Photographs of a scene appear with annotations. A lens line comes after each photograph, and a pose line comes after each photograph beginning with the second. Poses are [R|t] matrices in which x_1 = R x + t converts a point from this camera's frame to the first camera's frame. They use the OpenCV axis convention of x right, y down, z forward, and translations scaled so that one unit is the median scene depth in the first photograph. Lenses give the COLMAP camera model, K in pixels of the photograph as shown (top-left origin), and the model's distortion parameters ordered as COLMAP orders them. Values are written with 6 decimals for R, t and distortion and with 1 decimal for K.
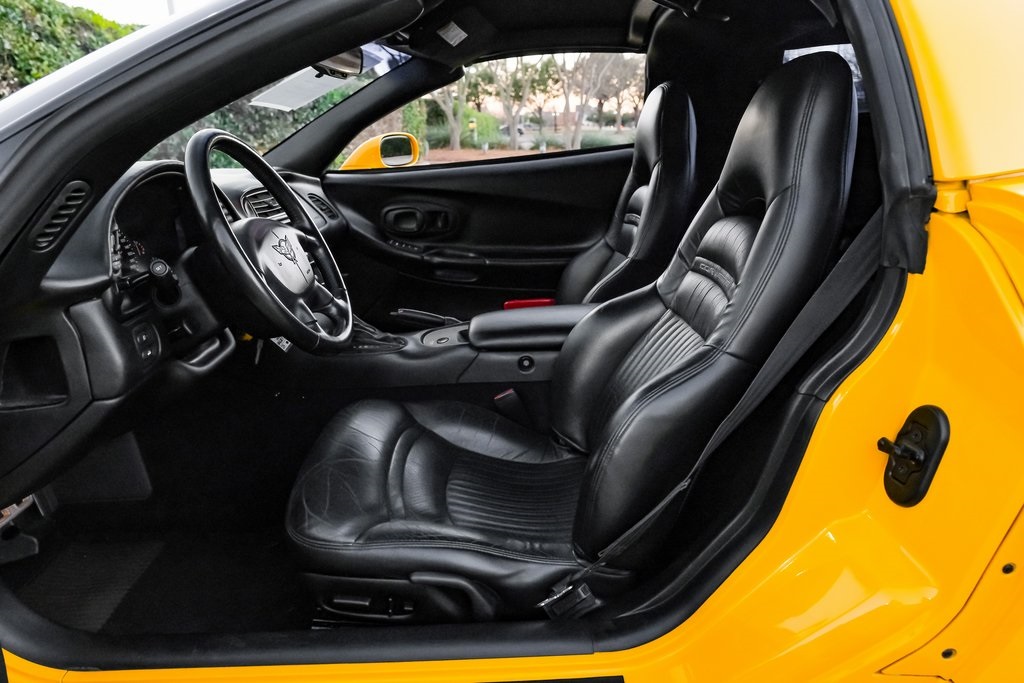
lens RADIAL K [[684.8, 0, 512.0], [0, 684.8, 341.5], [0, 0, 1]] dist [0.000033, 0.000308]
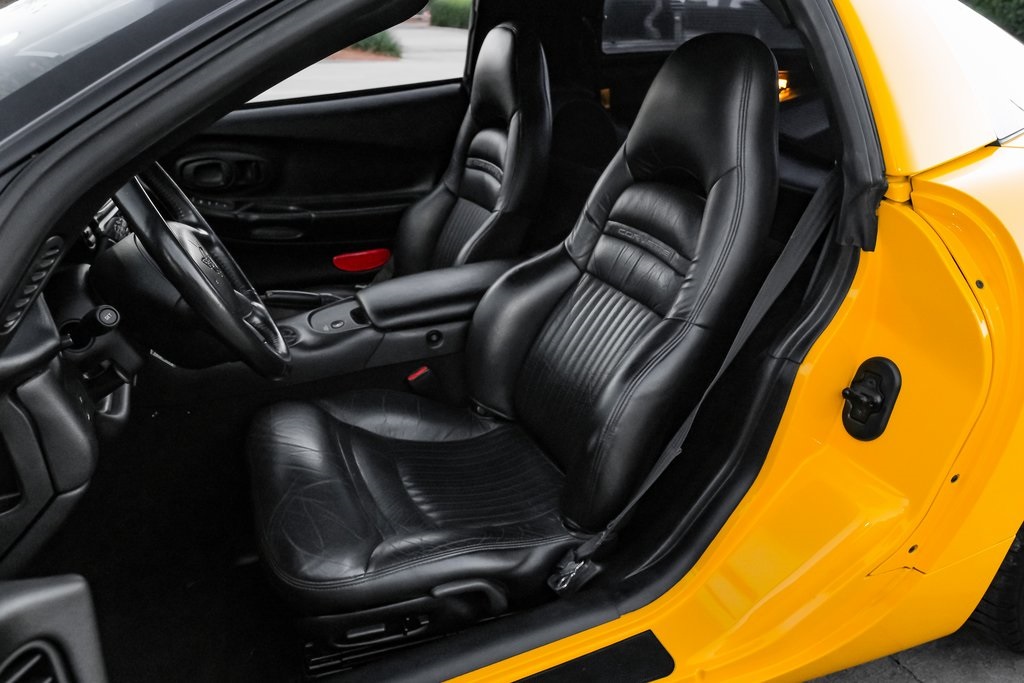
lens RADIAL K [[710.1, 0, 540.5], [0, 710.1, 341.9], [0, 0, 1]] dist [0.003888, -0.001117]
pose [[0.923775, -0.136823, 0.357657, -0.273205], [0.095361, 0.986761, 0.131187, -0.107975], [-0.370871, -0.087081, 0.924593, 0.034120]]
